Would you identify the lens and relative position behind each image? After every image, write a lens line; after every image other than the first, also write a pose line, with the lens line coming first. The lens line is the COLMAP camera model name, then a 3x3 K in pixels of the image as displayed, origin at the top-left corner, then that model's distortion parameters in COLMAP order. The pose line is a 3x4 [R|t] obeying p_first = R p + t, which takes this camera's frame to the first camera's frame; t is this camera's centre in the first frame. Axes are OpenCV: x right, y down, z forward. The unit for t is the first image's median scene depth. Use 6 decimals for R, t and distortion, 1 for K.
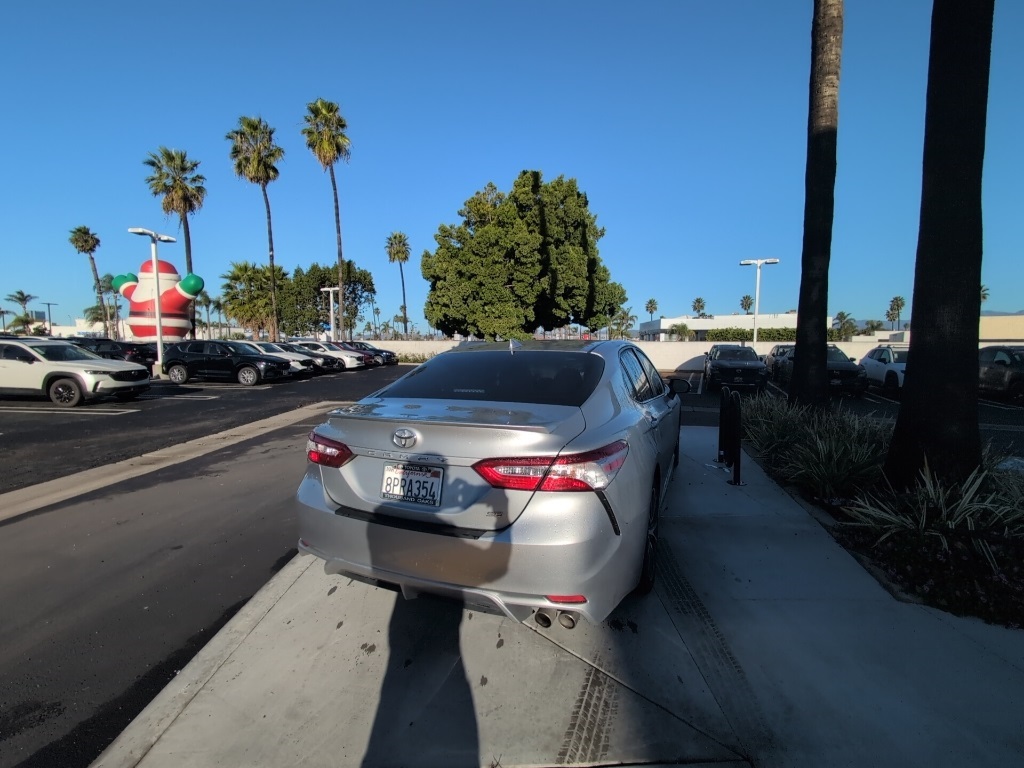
lens RADIAL K [[433.9, 0, 515.9], [0, 433.9, 383.3], [0, 0, 1]] dist [0.000487, 0.000126]
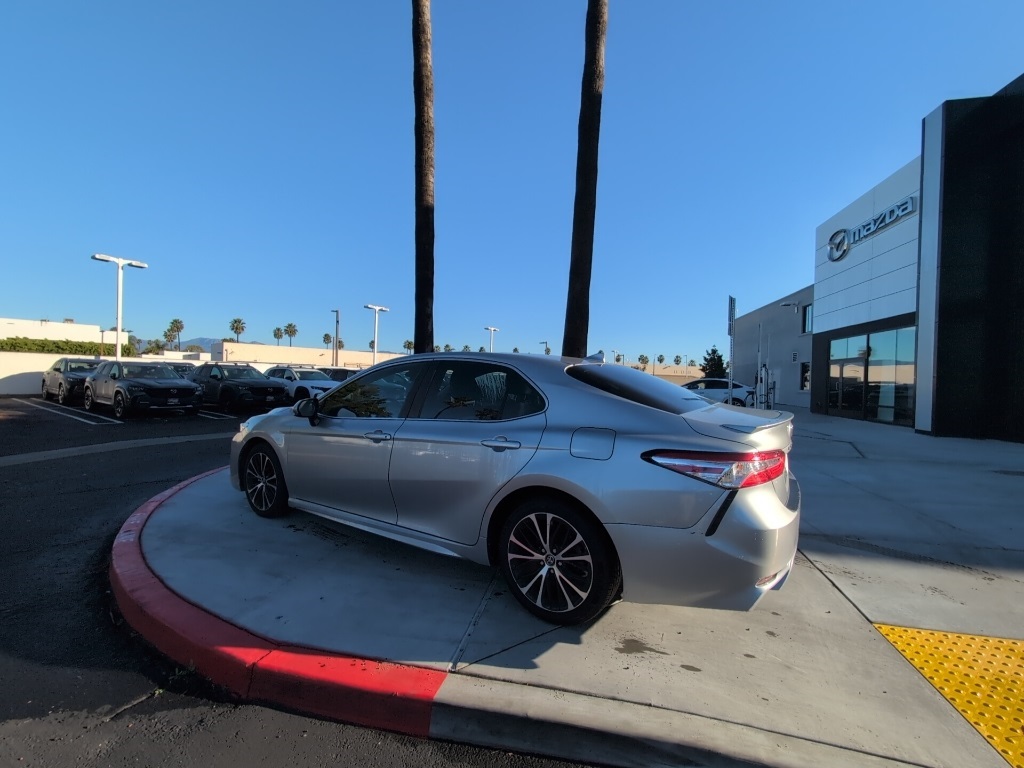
lens RADIAL K [[433.9, 0, 514.0], [0, 433.9, 385.1], [0, 0, 1]] dist [0.000487, 0.000126]
pose [[0.171557, -0.016995, 0.985028, -0.189666], [0.056898, 0.998353, 0.007315, -0.007592], [-0.983530, 0.054791, 0.172241, 0.177196]]
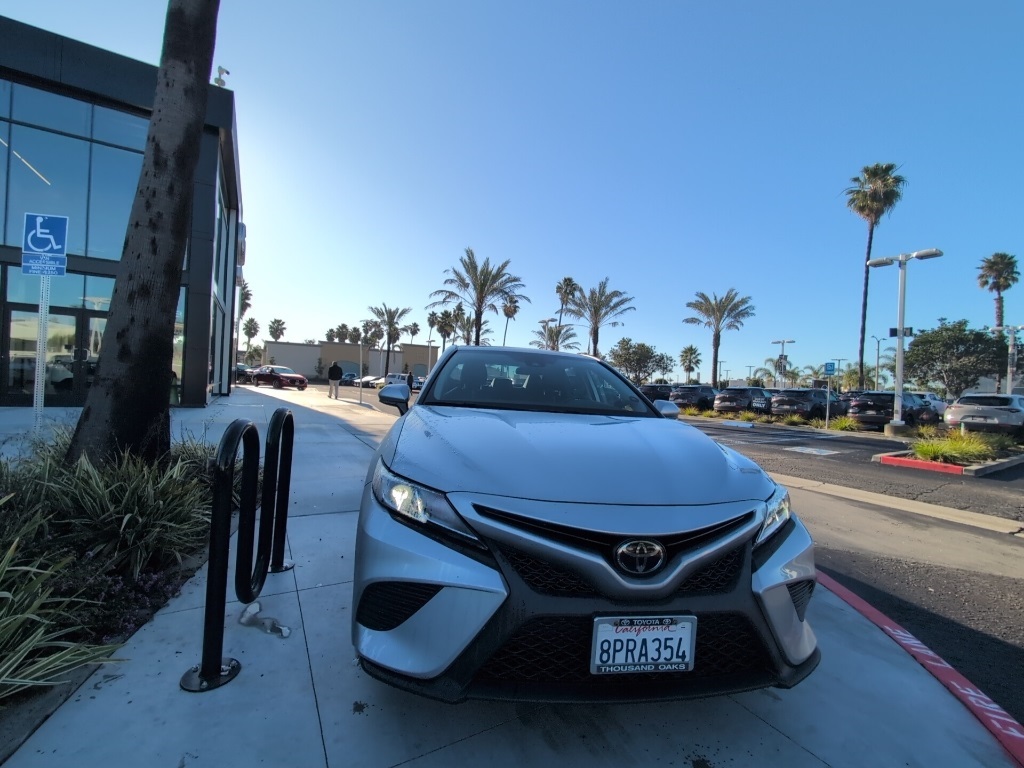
lens RADIAL K [[433.9, 0, 515.2], [0, 433.9, 385.7], [0, 0, 1]] dist [0.000487, 0.000126]
pose [[-0.847363, -0.043673, -0.529215, 0.151126], [-0.096877, 0.992601, 0.073202, -0.019775], [0.522103, 0.113297, -0.845324, 0.433873]]
